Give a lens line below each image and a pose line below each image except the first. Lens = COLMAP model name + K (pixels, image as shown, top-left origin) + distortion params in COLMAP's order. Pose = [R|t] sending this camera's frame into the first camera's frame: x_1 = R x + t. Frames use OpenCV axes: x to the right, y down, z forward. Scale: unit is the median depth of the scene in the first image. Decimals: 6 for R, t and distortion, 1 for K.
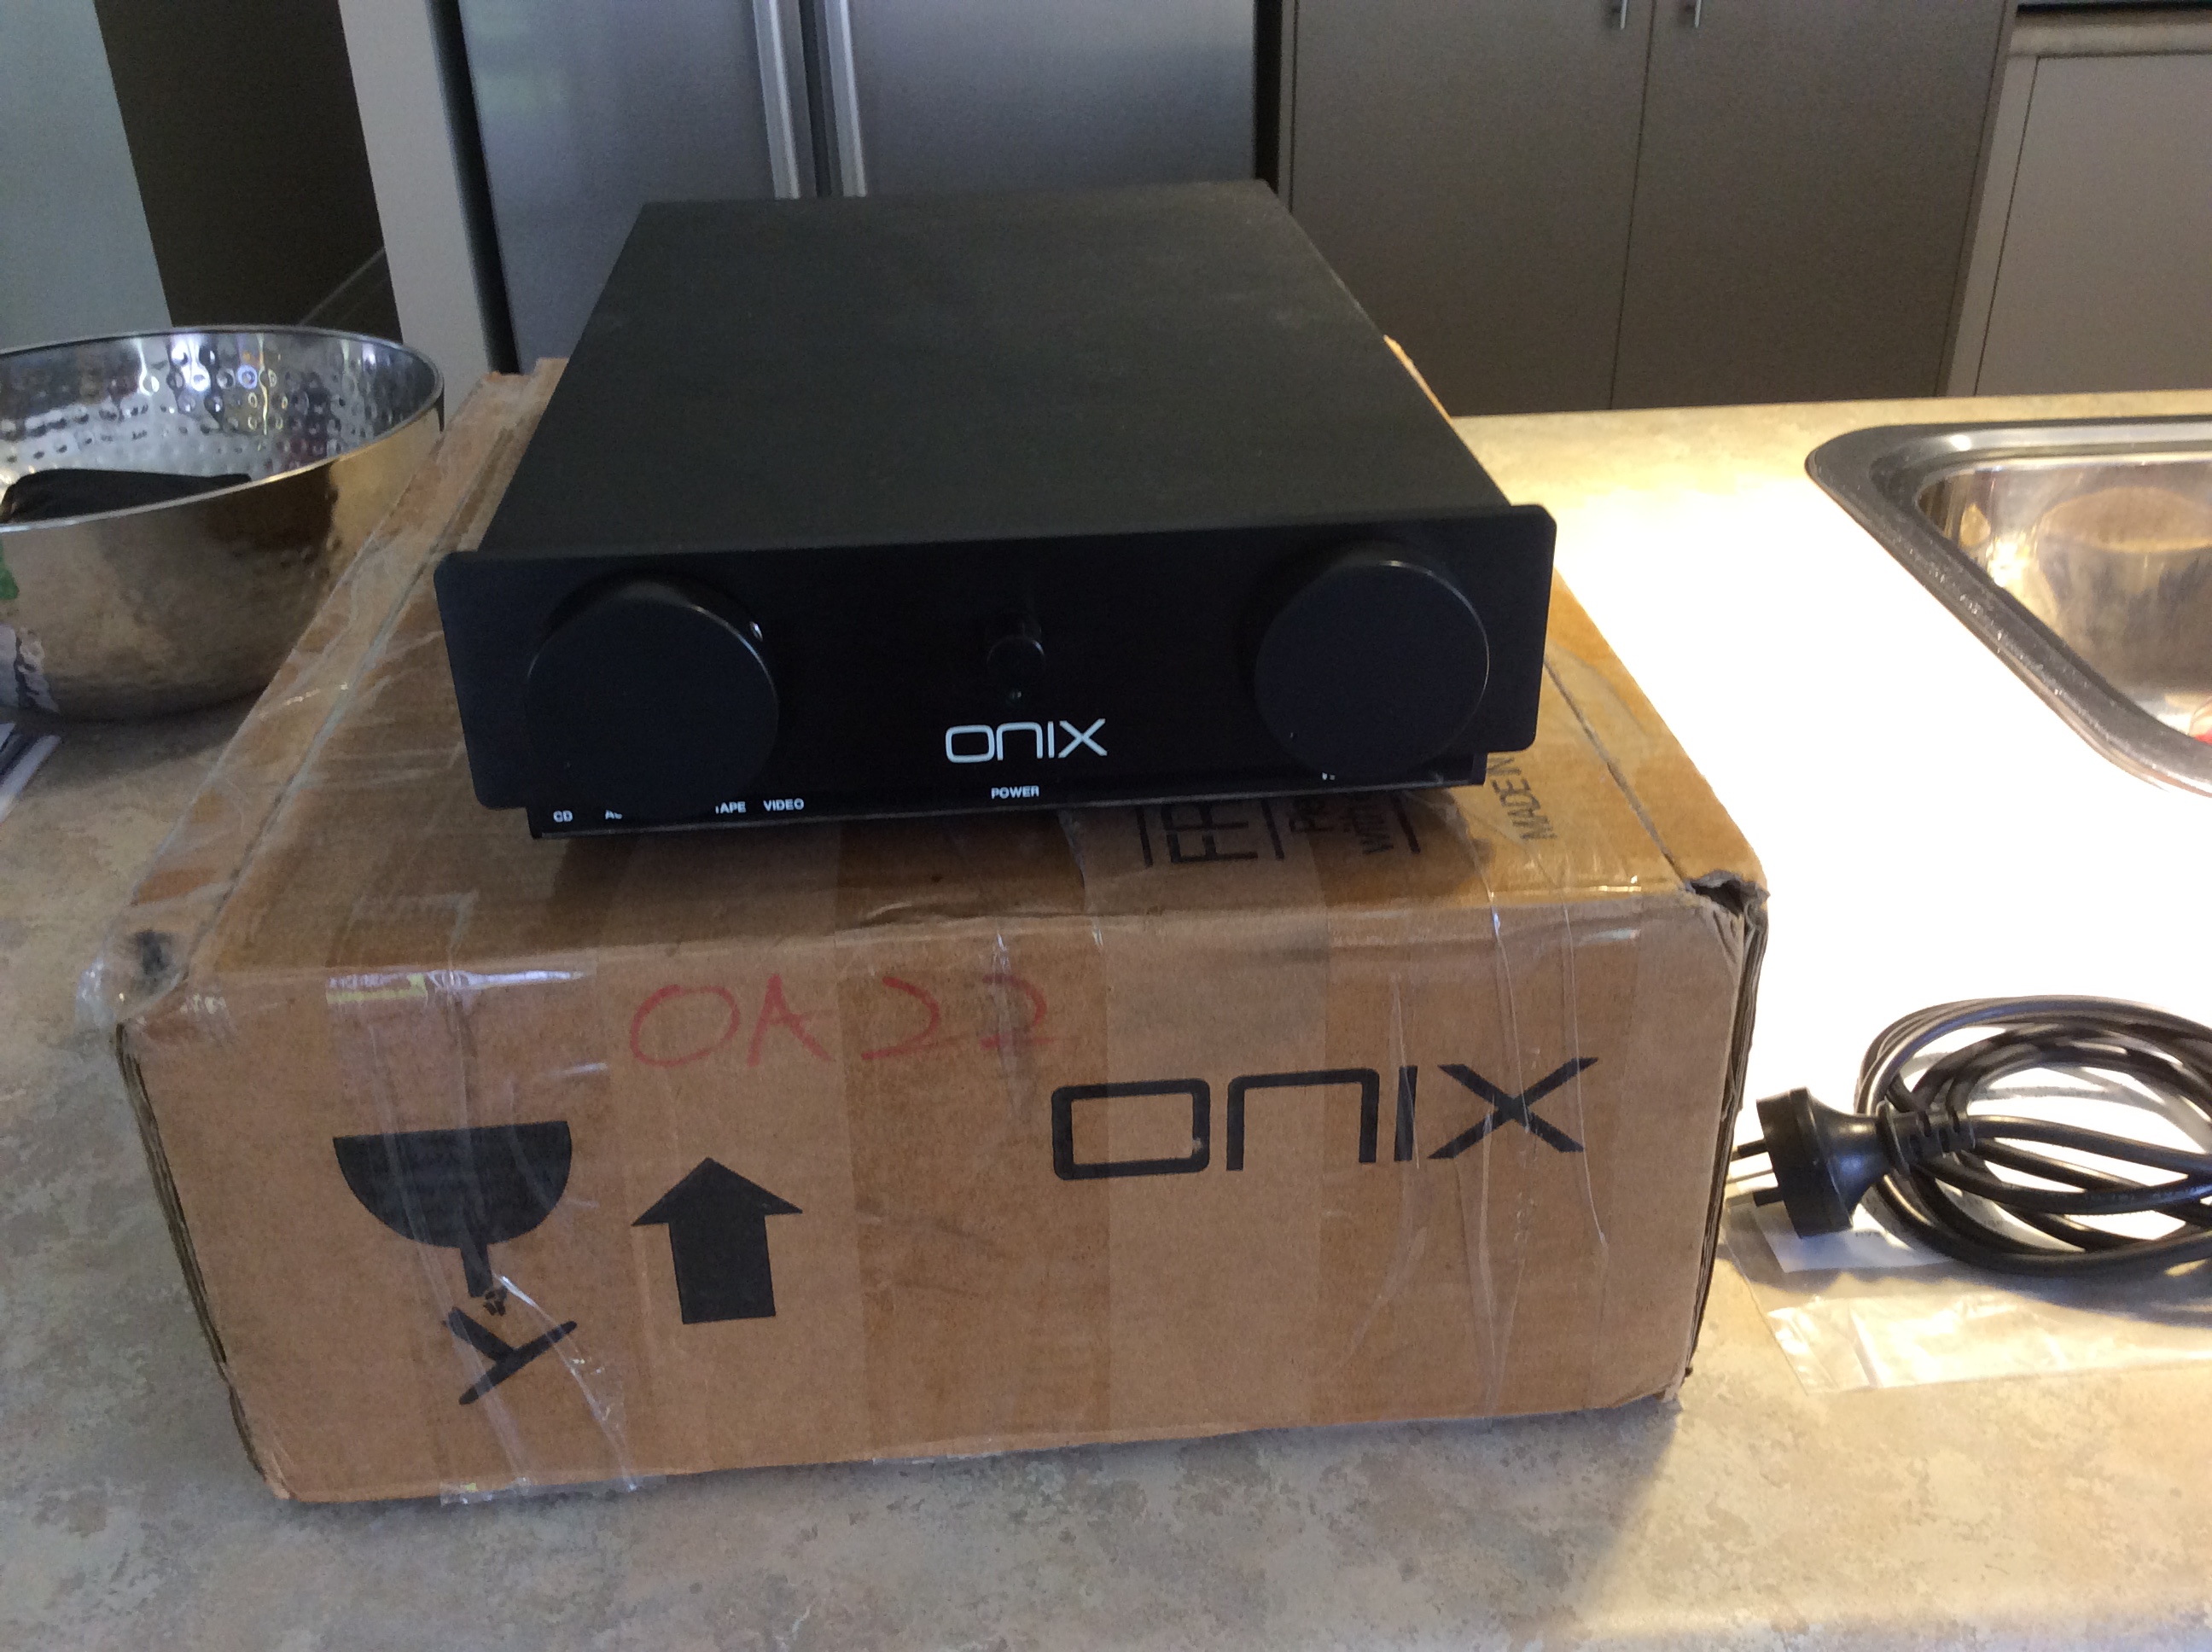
lens RADIAL K [[2033.6, 0, 1106.0], [0, 2033.6, 826.0], [0, 0, 1]] dist [0.164204, -0.355665]
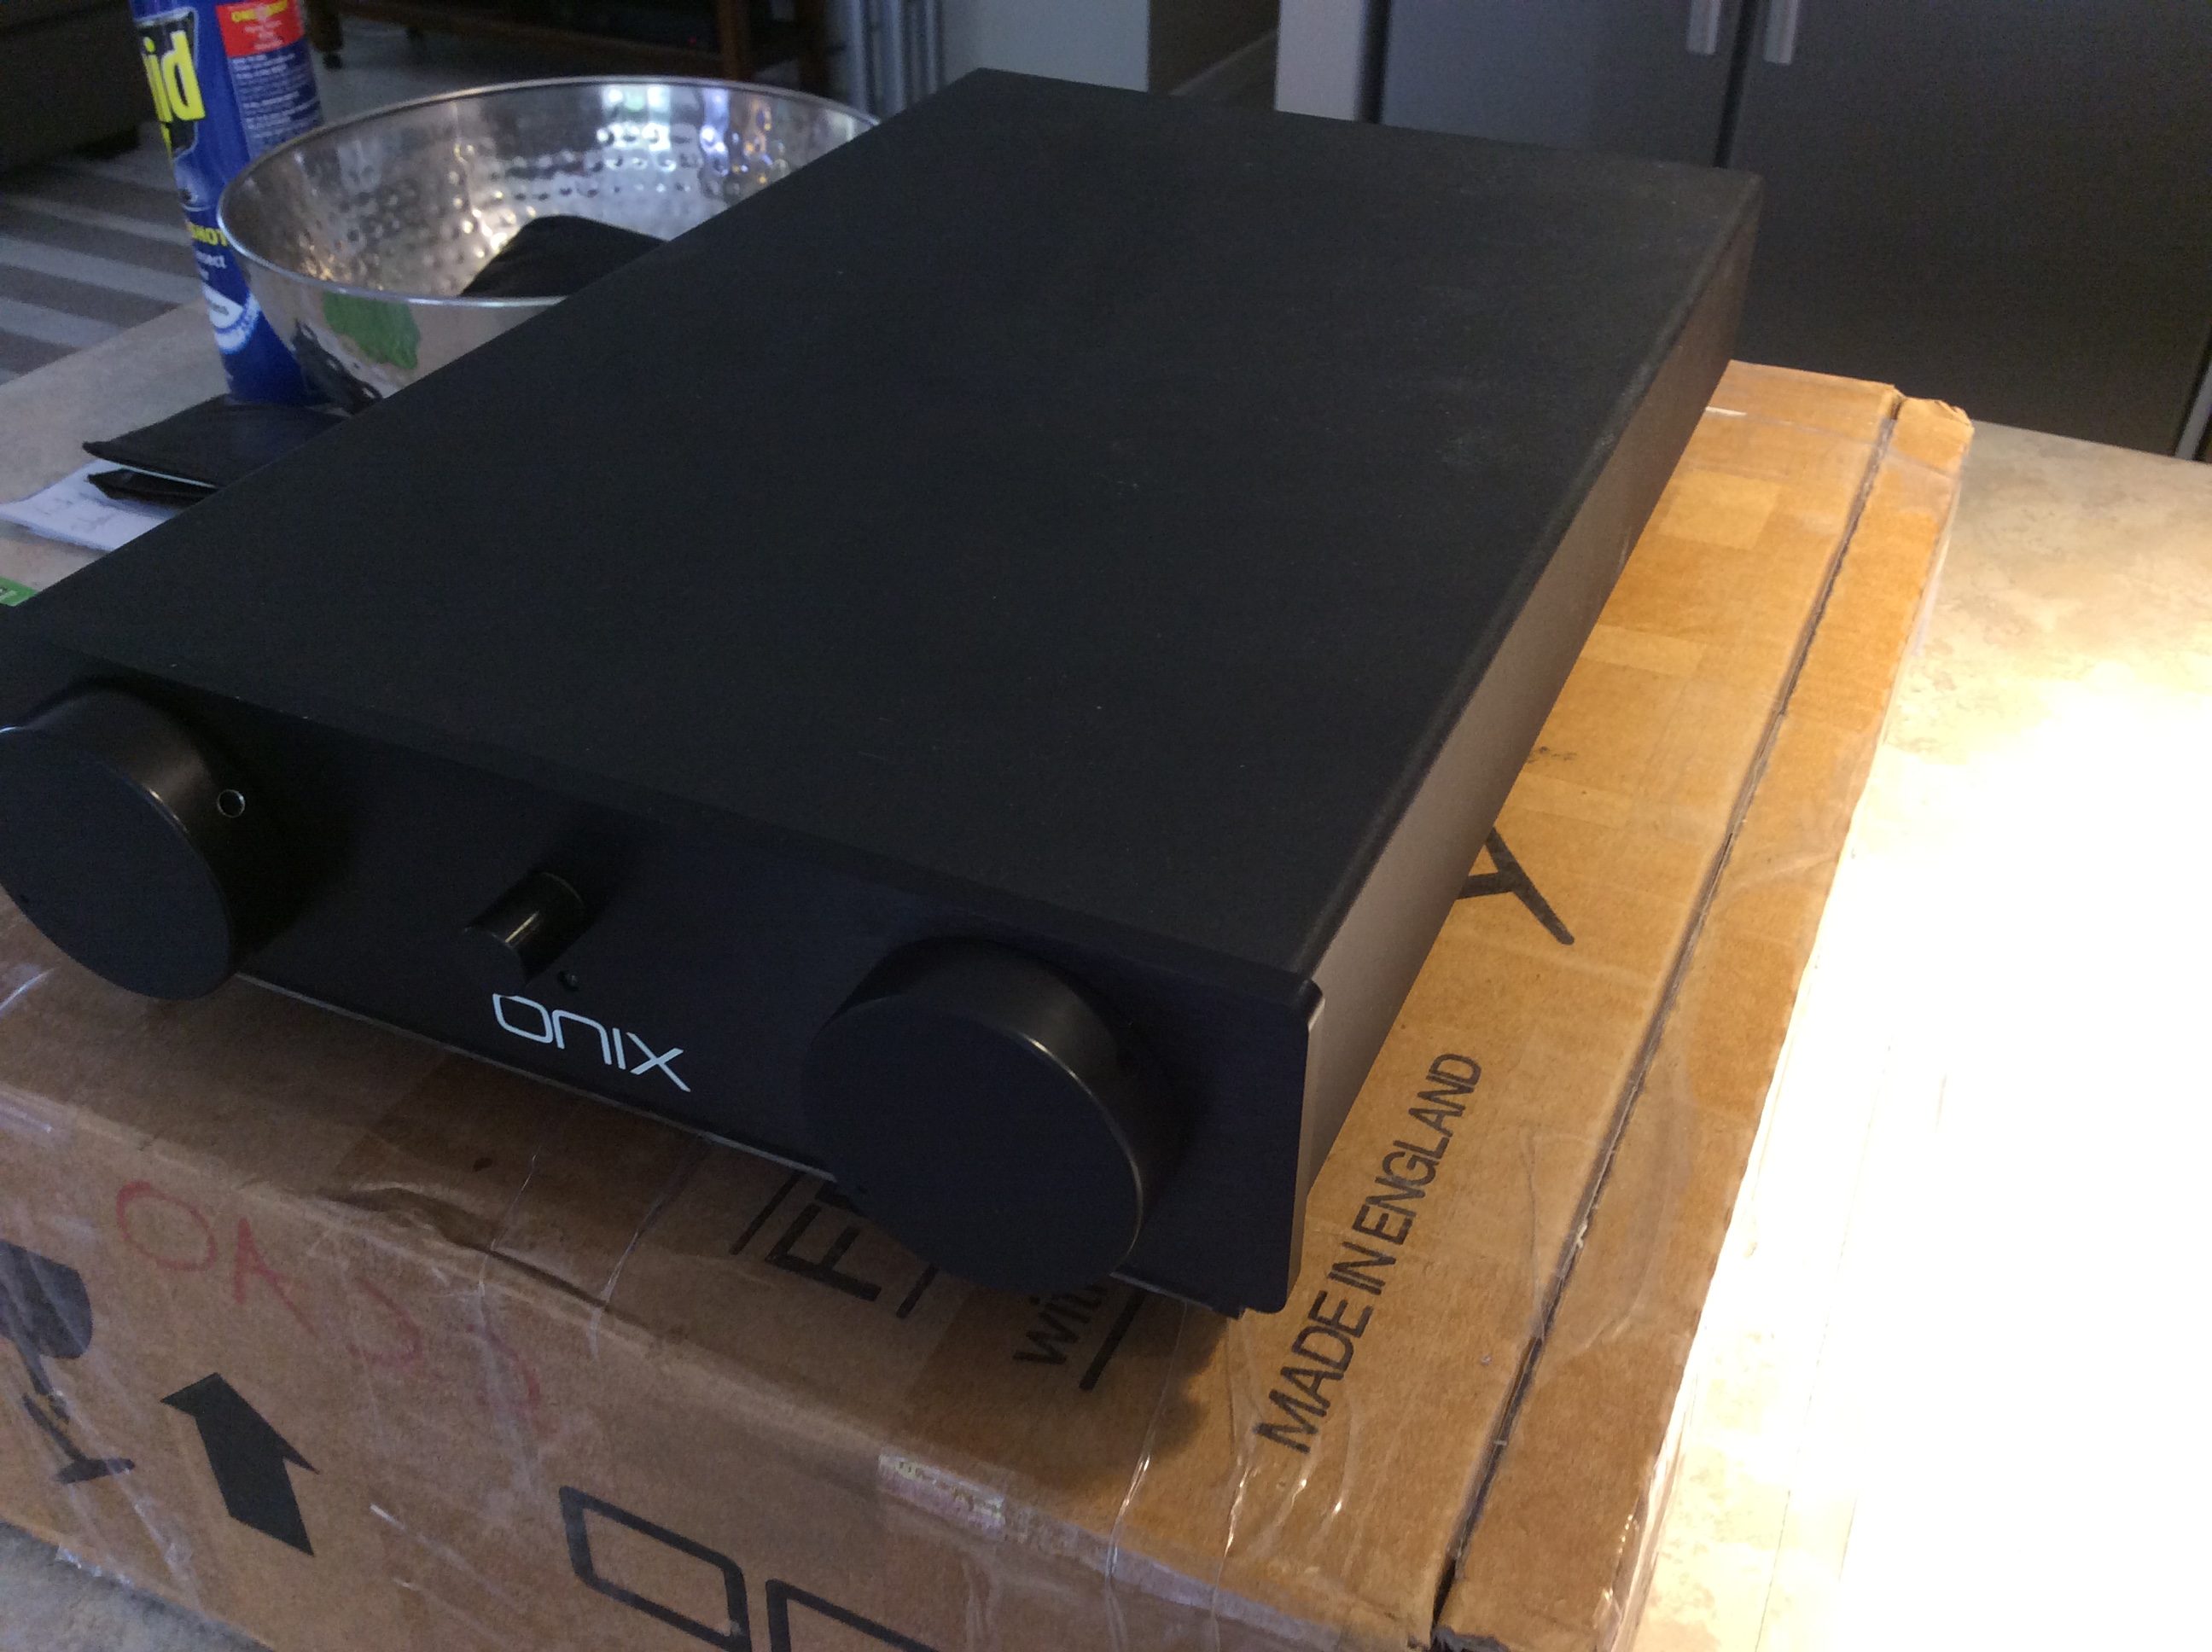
lens RADIAL K [[2033.6, 0, 1106.0], [0, 2033.6, 826.0], [0, 0, 1]] dist [0.164204, -0.355665]
pose [[0.869671, 0.308401, -0.385437, 0.353614], [-0.258617, 0.949738, 0.176394, -0.272953], [0.420465, -0.053724, 0.905717, 0.424424]]
